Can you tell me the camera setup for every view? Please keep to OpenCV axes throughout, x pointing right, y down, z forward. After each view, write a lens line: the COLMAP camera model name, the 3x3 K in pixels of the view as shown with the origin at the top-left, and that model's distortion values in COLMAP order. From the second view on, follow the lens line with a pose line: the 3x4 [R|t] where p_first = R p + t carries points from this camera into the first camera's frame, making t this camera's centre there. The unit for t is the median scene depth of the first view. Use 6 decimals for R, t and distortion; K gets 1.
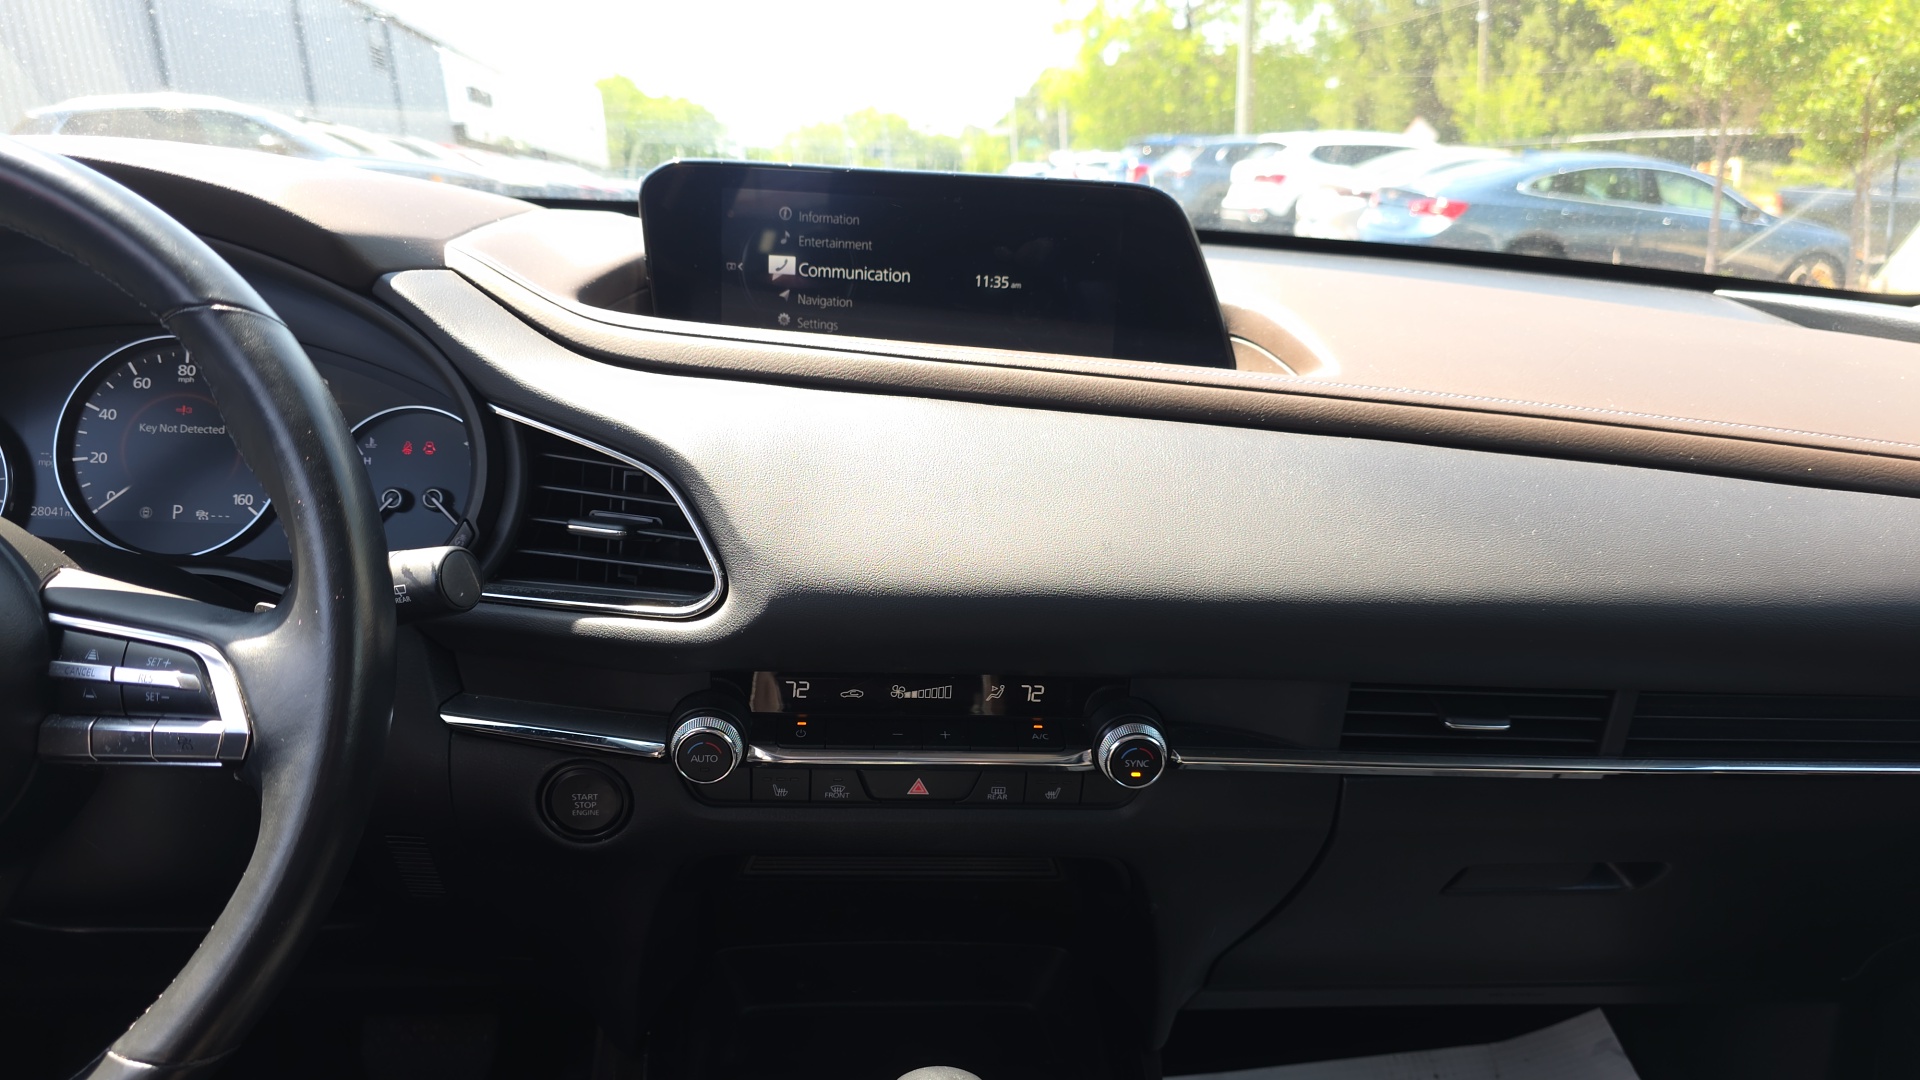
lens RADIAL K [[1322.2, 0, 960.0], [0, 1322.2, 540.0], [0, 0, 1]] dist [0.076072, -0.104195]
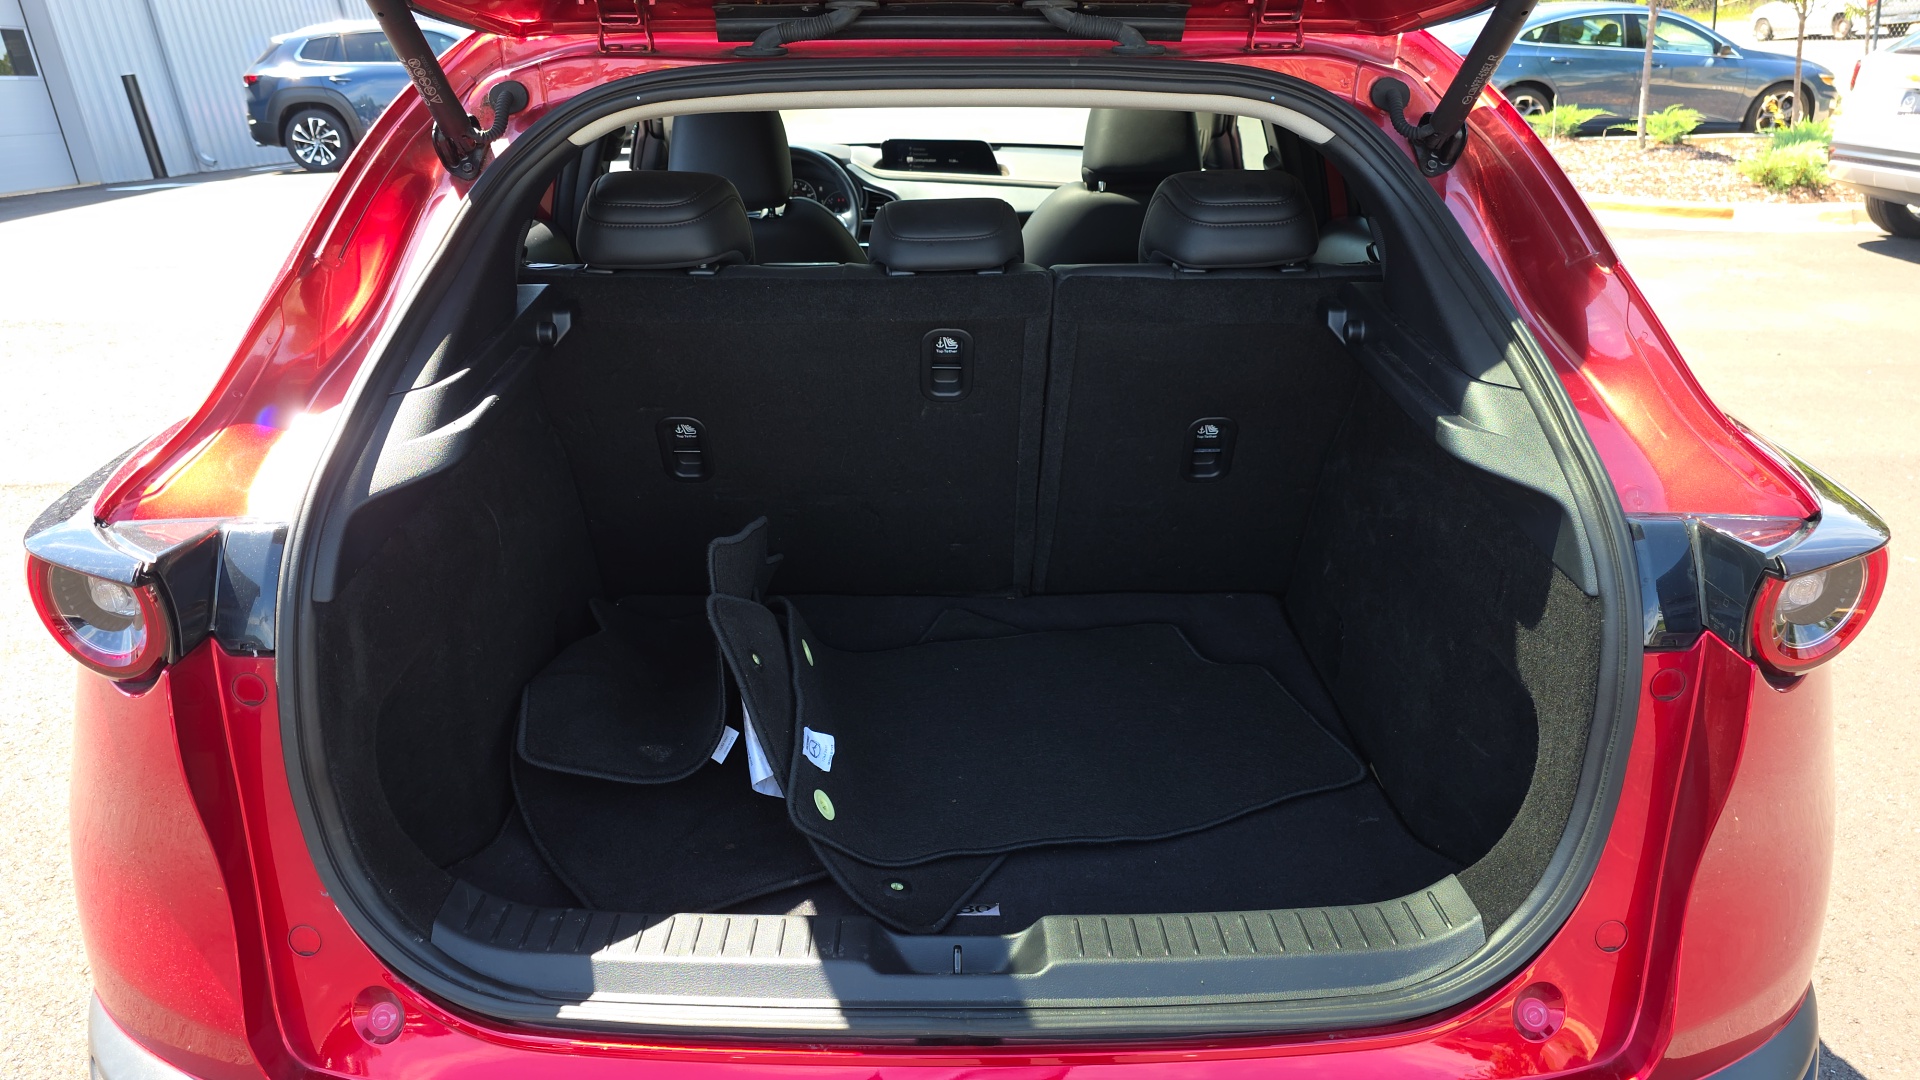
lens RADIAL K [[1300.3, 0, 954.0], [0, 1300.3, 577.1], [0, 0, 1]] dist [0.062190, -0.061027]
pose [[0.996071, -0.020313, -0.086200, 0.514590], [0.031034, 0.991681, 0.124920, 0.896130], [0.082946, -0.127105, 0.988415, -4.866330]]
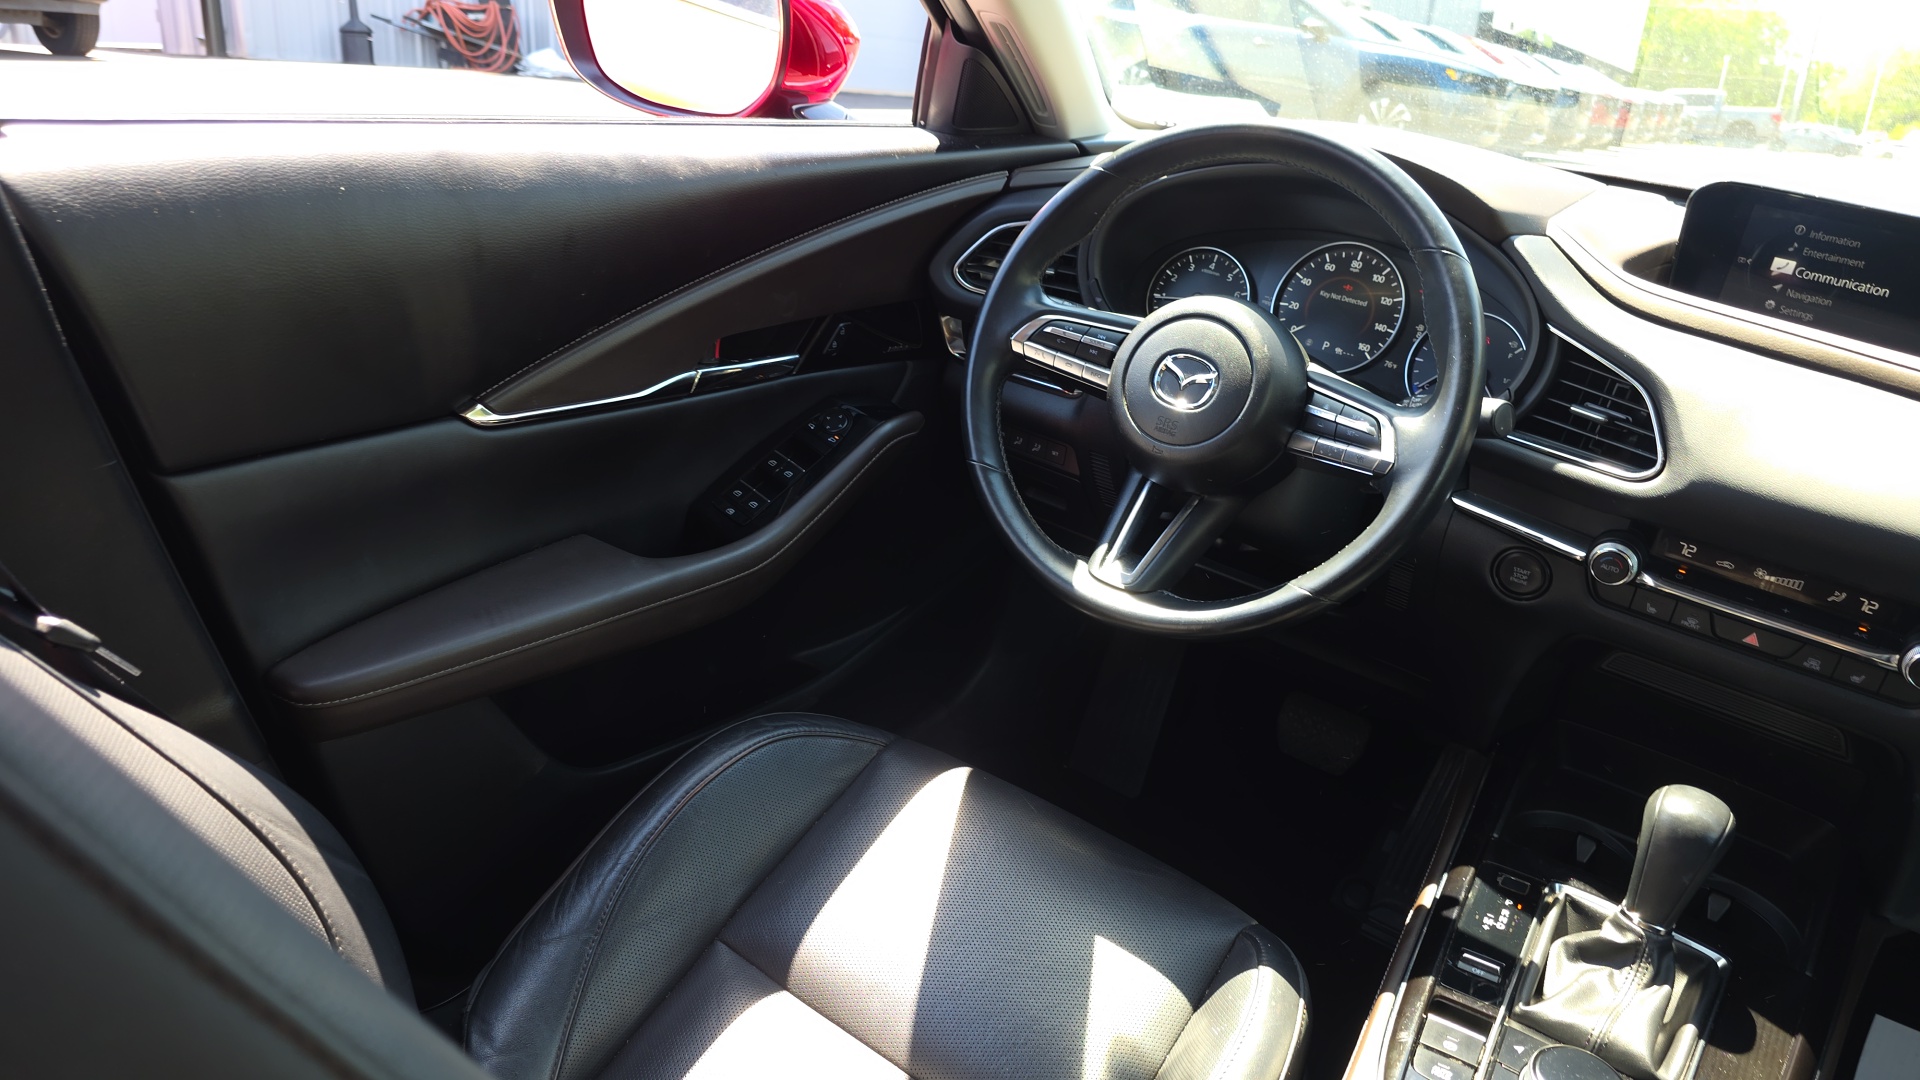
lens RADIAL K [[1311.1, 0, 933.9], [0, 1311.1, 545.1], [0, 0, 1]] dist [0.062719, -0.071902]
pose [[0.754775, 0.311457, -0.577329, 0.100683], [-0.262719, 0.949955, 0.169013, 0.076187], [0.601076, 0.024108, 0.798828, -0.721522]]
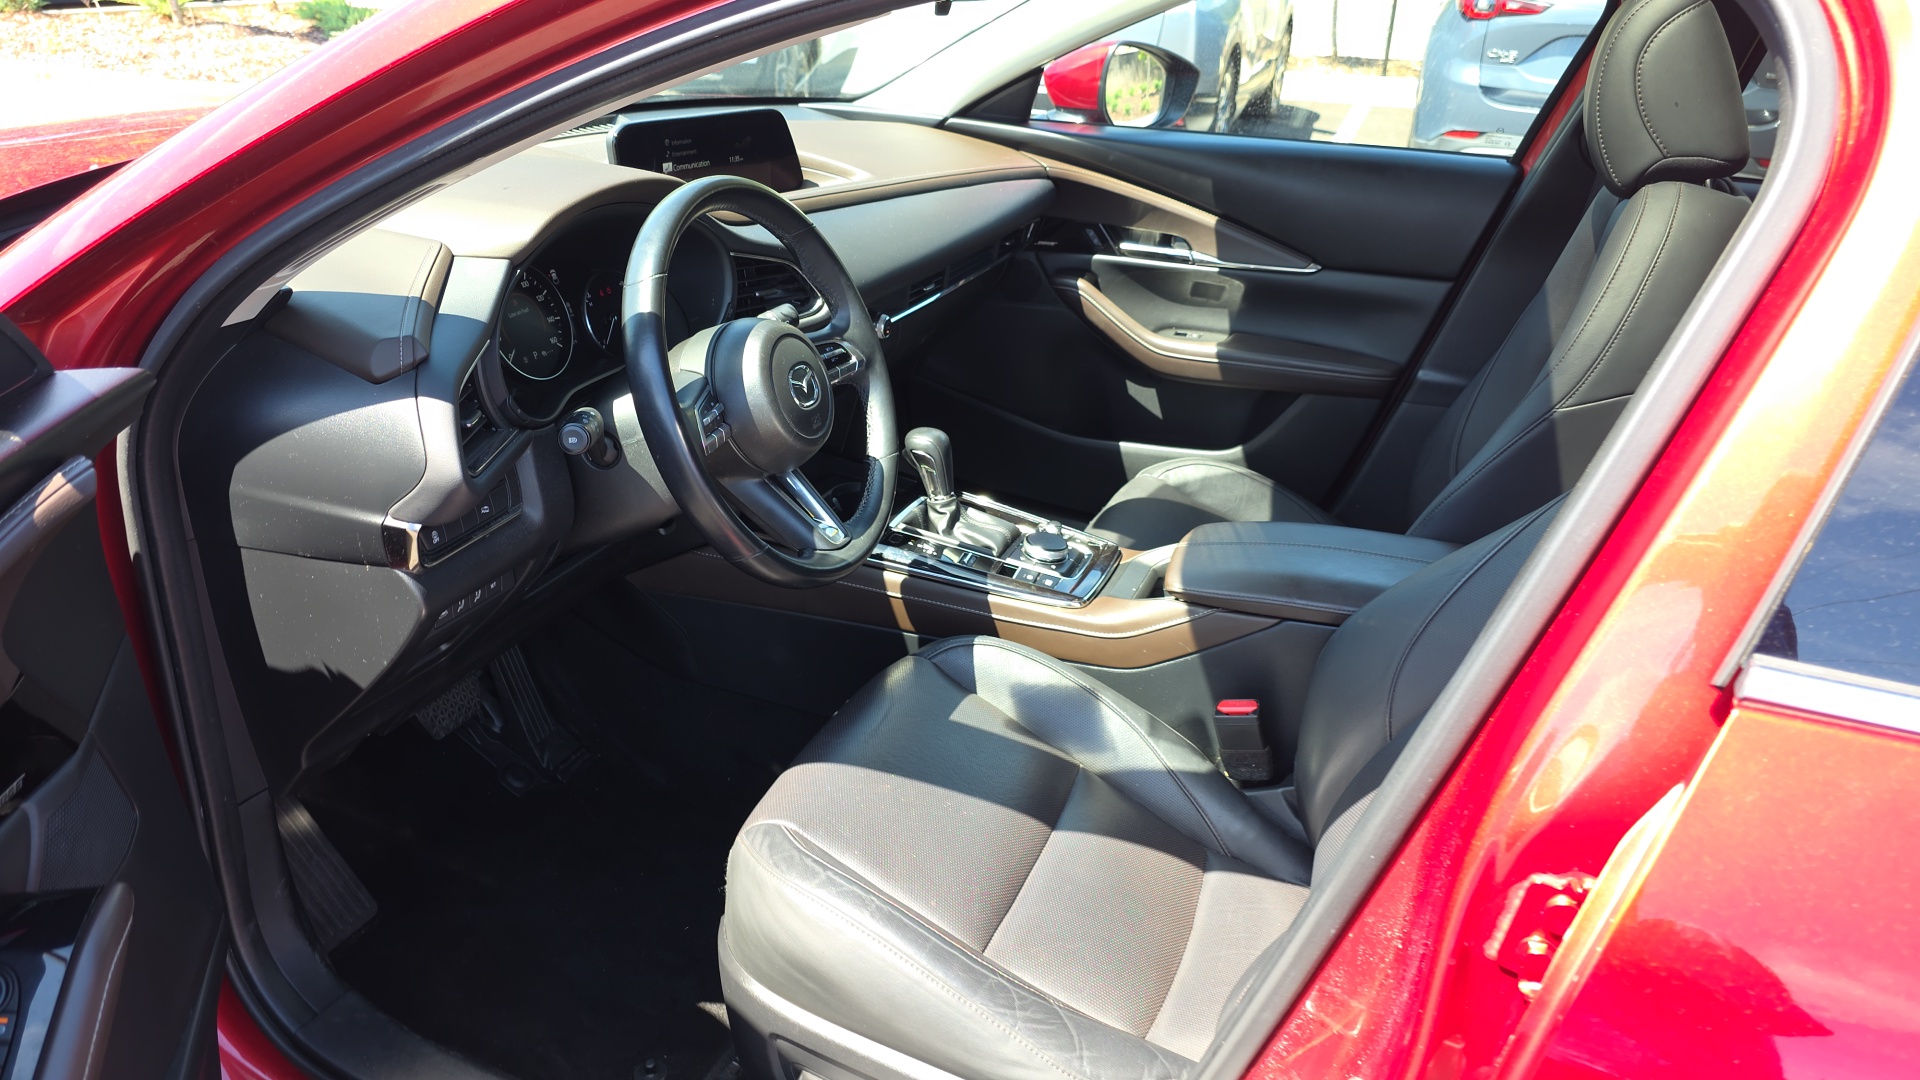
lens RADIAL K [[1300.9, 0, 944.8], [0, 1300.9, 557.7], [0, 0, 1]] dist [0.052781, -0.066006]
pose [[0.453925, -0.408250, 0.792013, -2.172908], [0.211090, 0.912831, 0.349544, -0.325633], [-0.865675, 0.008520, 0.500534, -0.493553]]
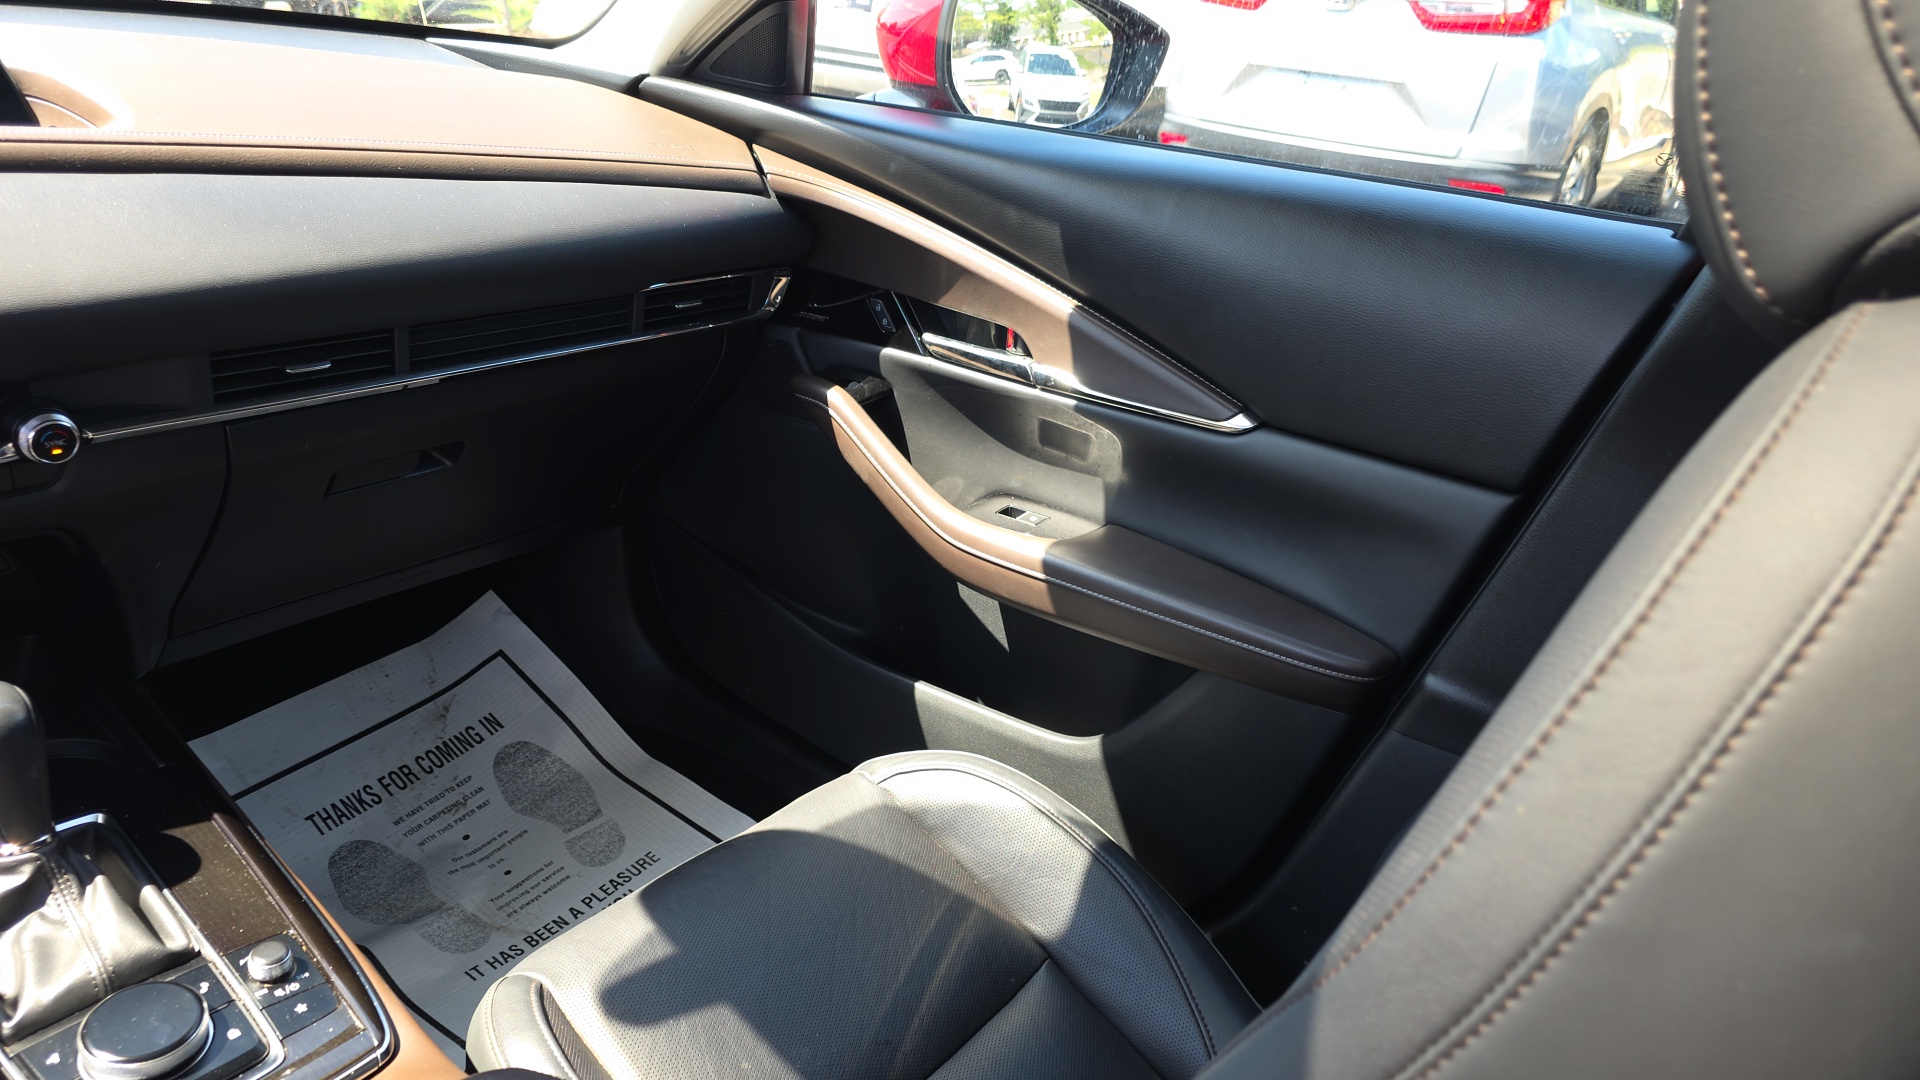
lens RADIAL K [[1300.3, 0, 954.0], [0, 1300.3, 577.1], [0, 0, 1]] dist [0.062190, -0.061027]
pose [[0.693156, -0.292807, 0.658634, -0.145491], [0.138830, 0.950895, 0.276630, 0.053197], [-0.707291, -0.100309, 0.699770, -0.542978]]
